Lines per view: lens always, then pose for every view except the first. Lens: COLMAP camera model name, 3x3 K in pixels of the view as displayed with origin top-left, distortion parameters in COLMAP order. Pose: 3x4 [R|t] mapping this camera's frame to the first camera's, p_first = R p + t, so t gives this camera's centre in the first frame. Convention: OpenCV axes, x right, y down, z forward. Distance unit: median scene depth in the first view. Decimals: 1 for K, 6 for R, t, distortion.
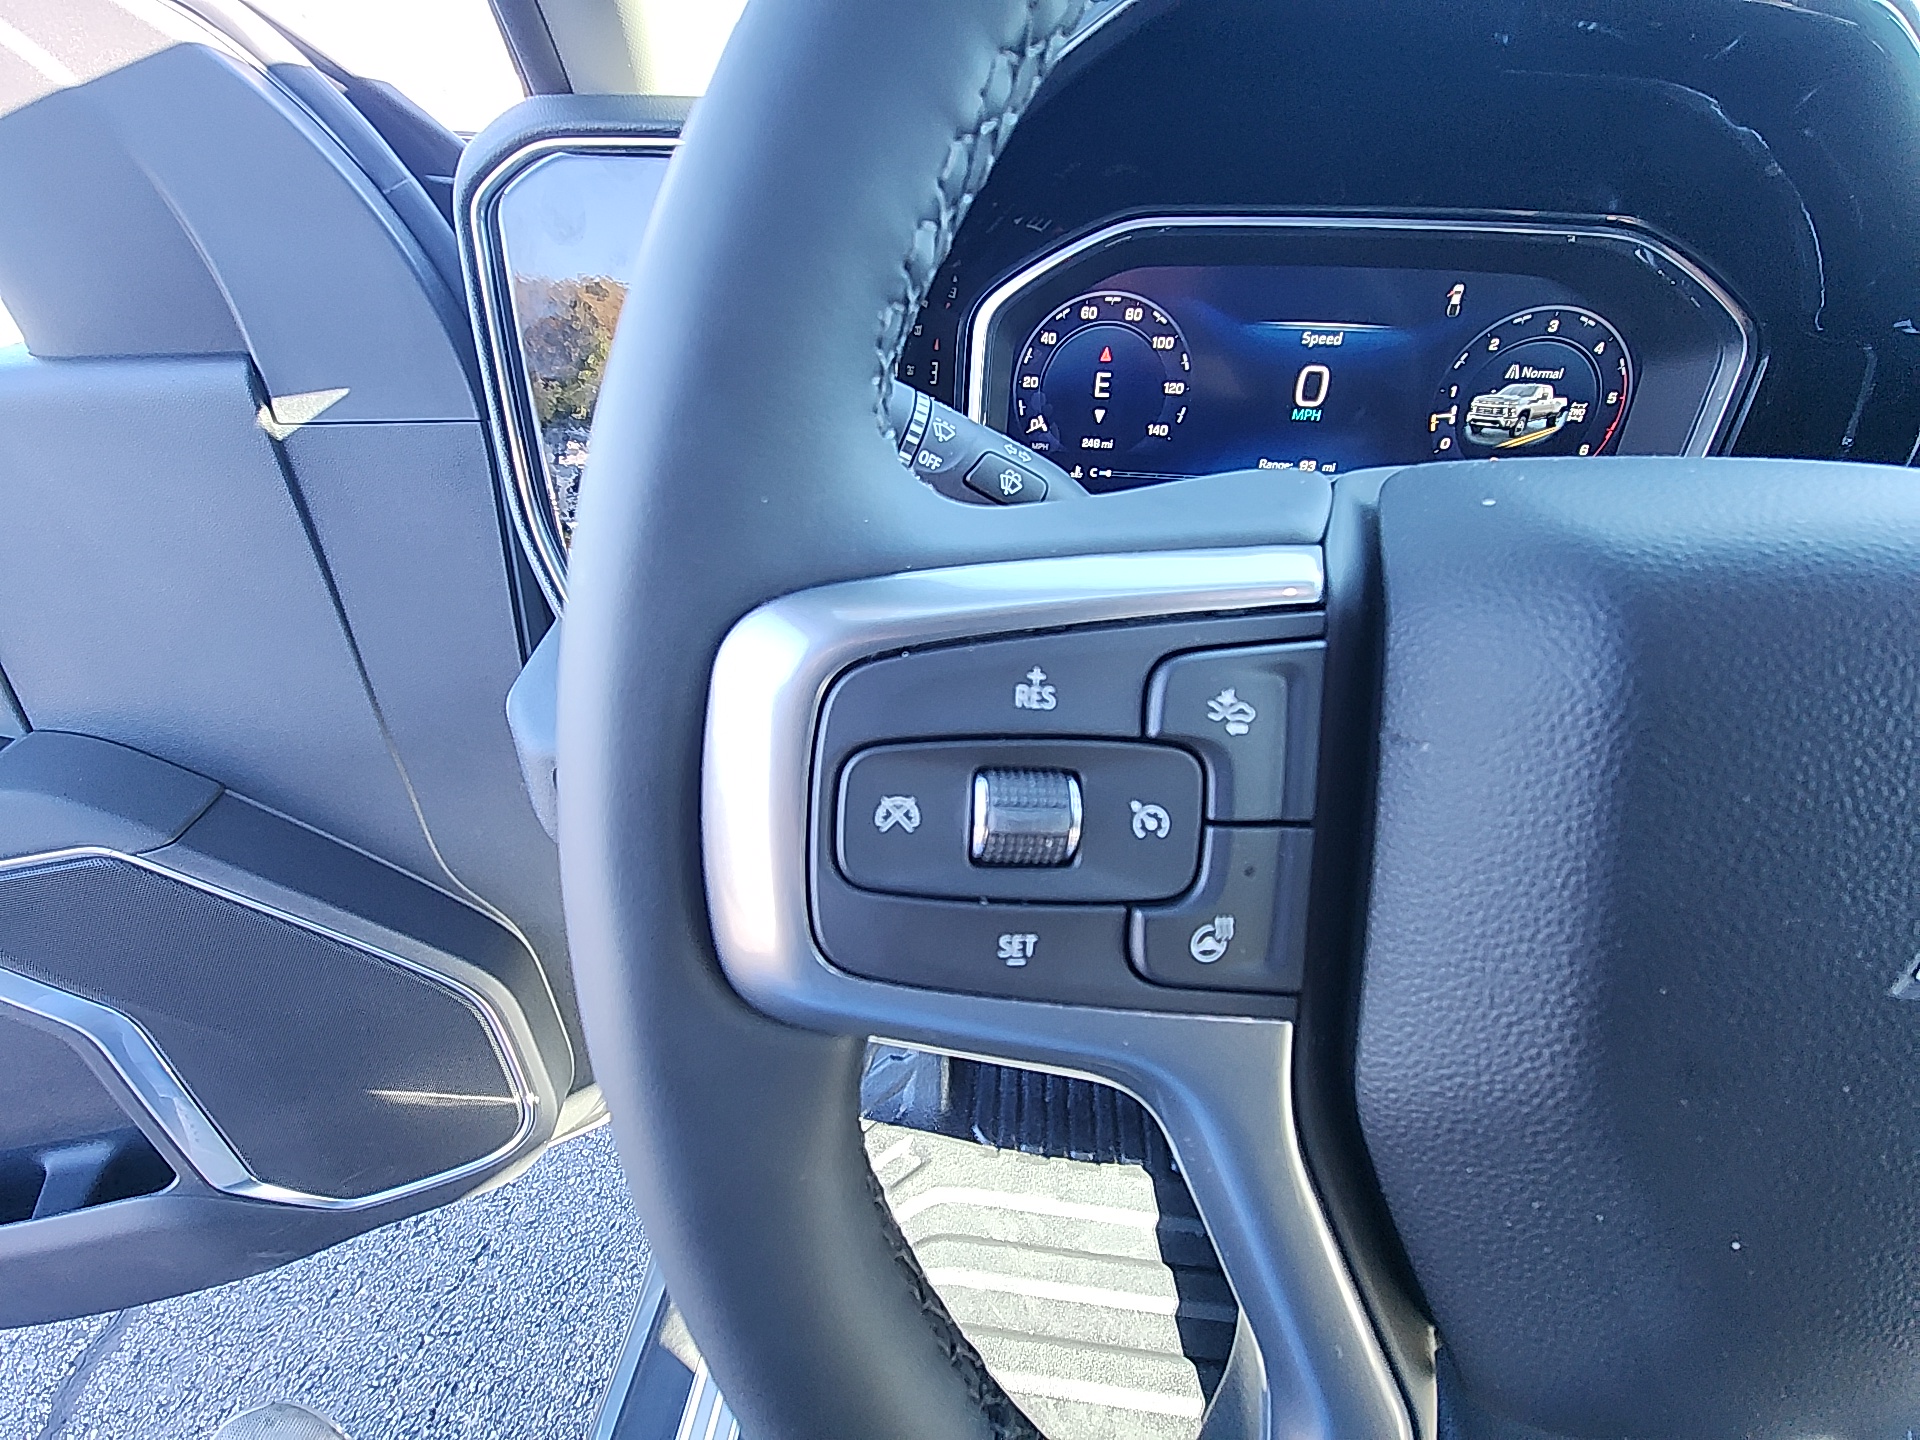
lens RADIAL K [[777.9, 0, 950.0], [0, 777.9, 703.6], [0, 0, 1]] dist [0.001766, -0.000024]
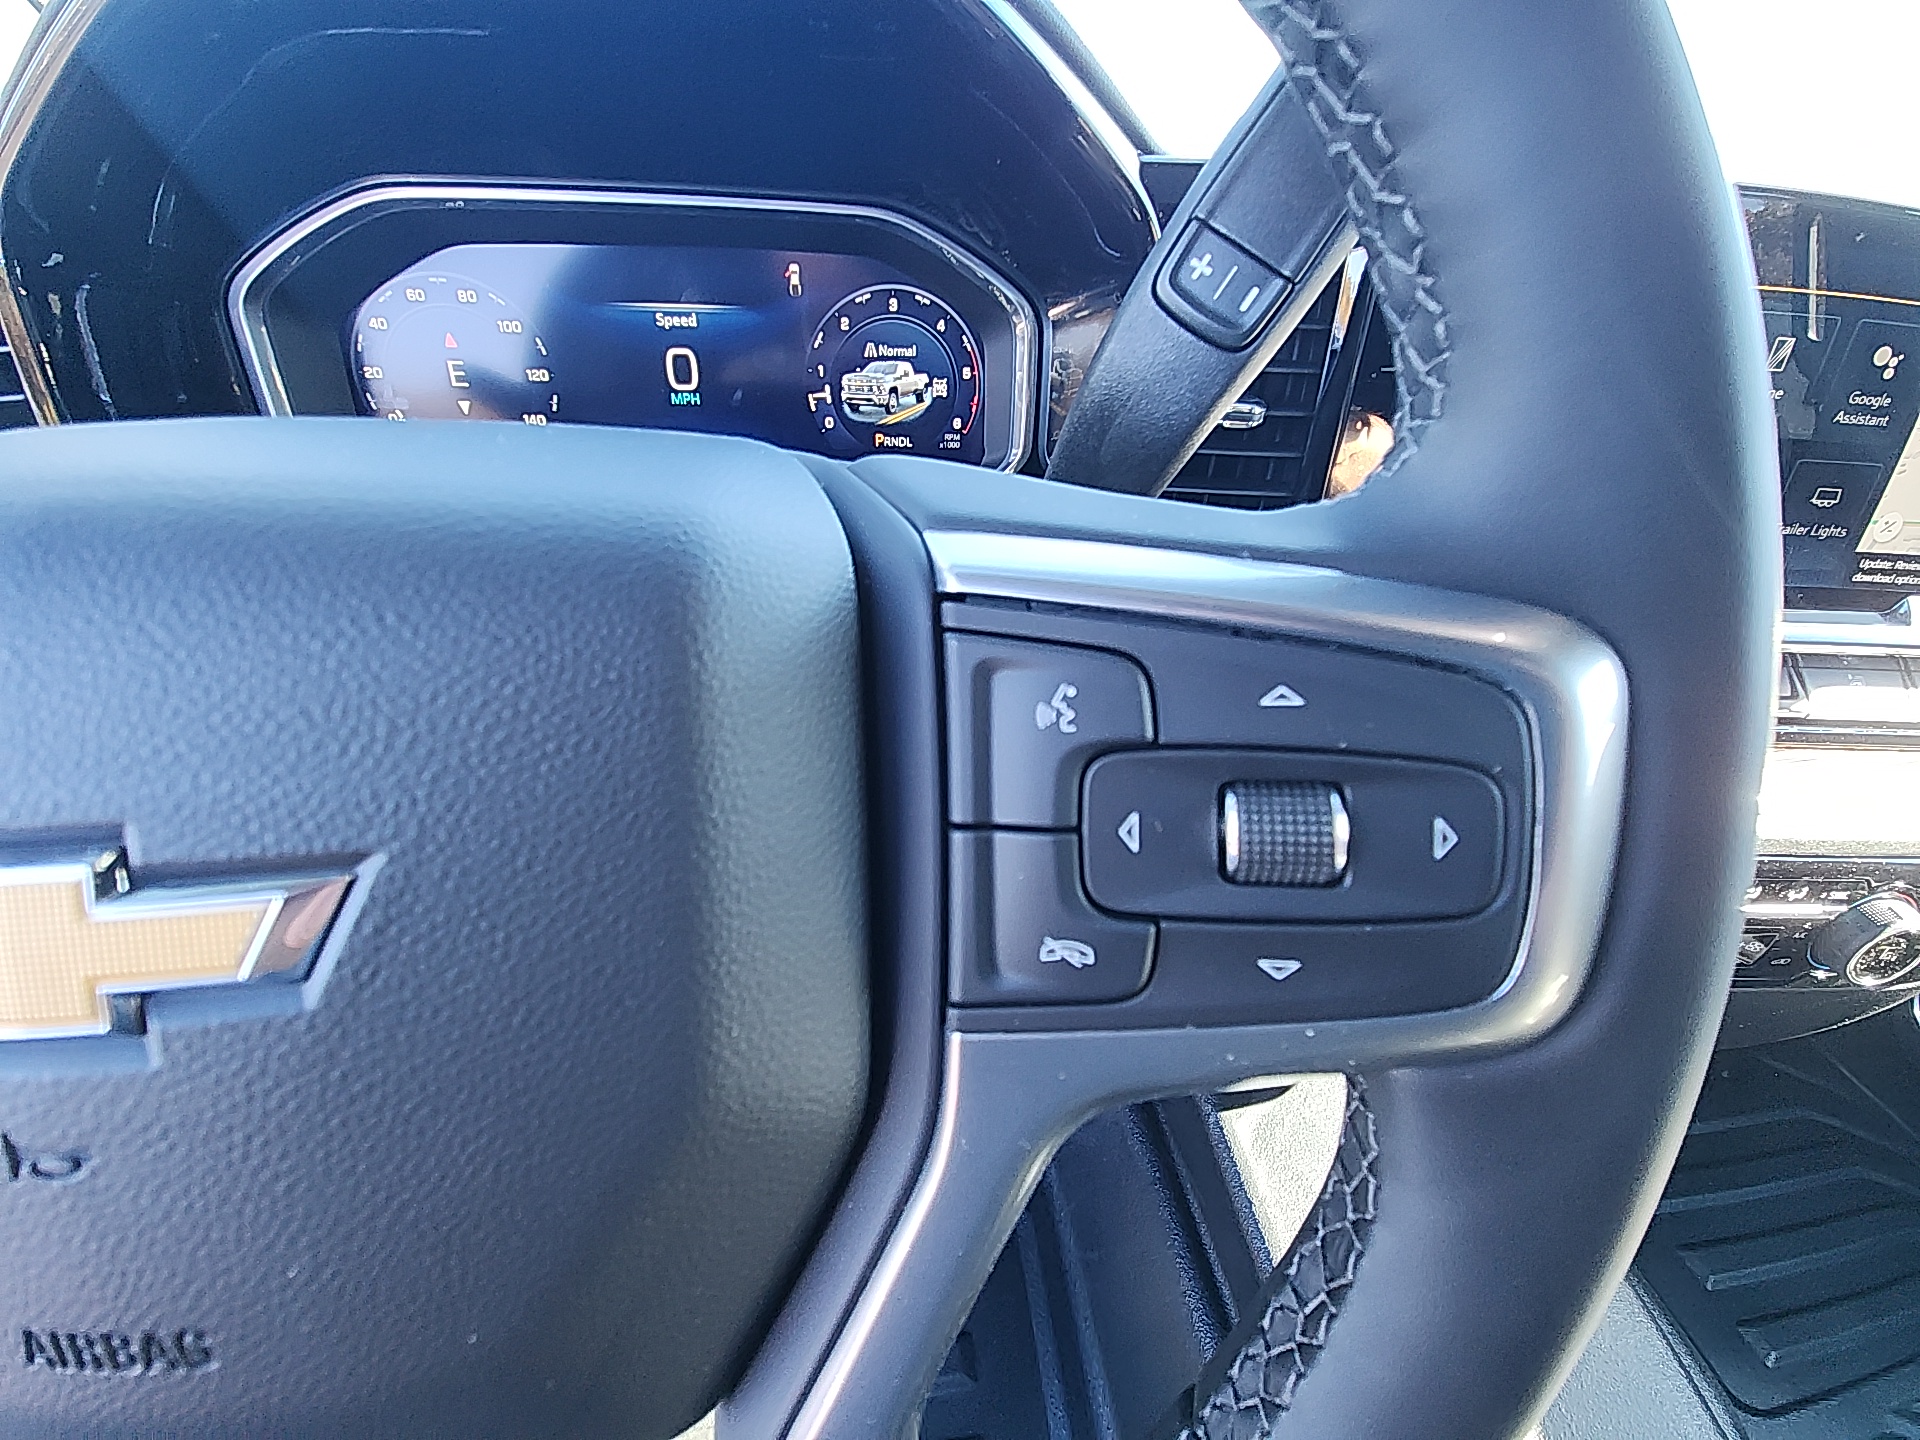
lens RADIAL K [[777.0, 0, 955.4], [0, 777.0, 701.6], [0, 0, 1]] dist [0.001841, 0.000099]
pose [[0.974409, -0.110049, 0.196002, 0.565076], [0.110319, 0.993850, 0.009571, 0.034499], [-0.195850, 0.012297, 0.980557, -0.017036]]
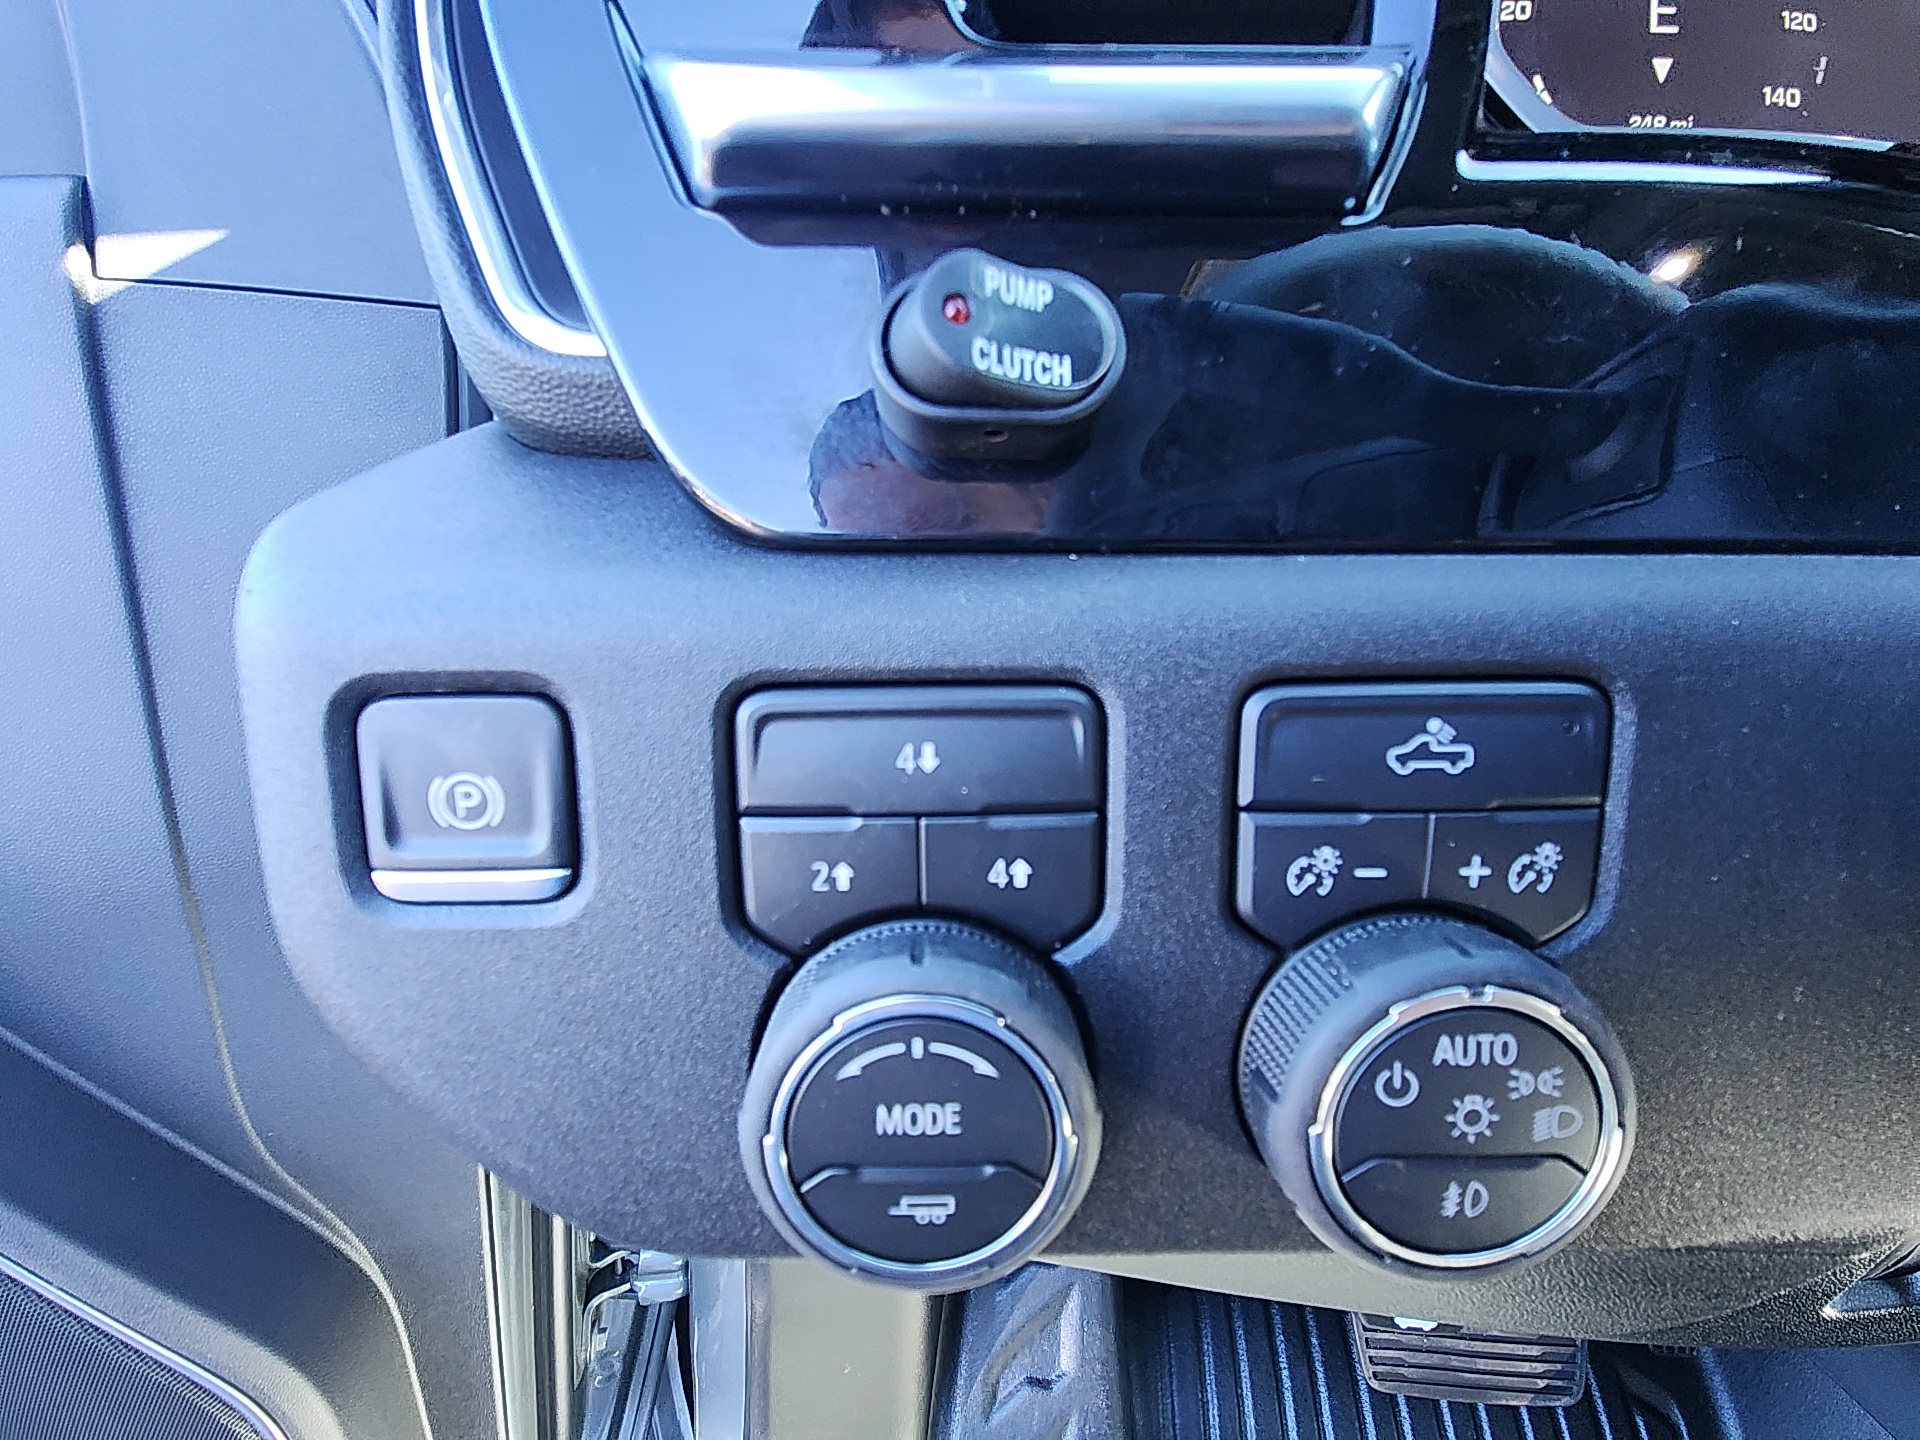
lens RADIAL K [[781.1, 0, 951.9], [0, 781.1, 714.2], [0, 0, 1]] dist [0.000872, -0.013531]
pose [[0.999867, -0.009583, -0.013200, -0.260300], [0.005260, 0.955414, -0.295224, 0.158464], [0.015441, 0.295115, 0.955337, 0.691138]]
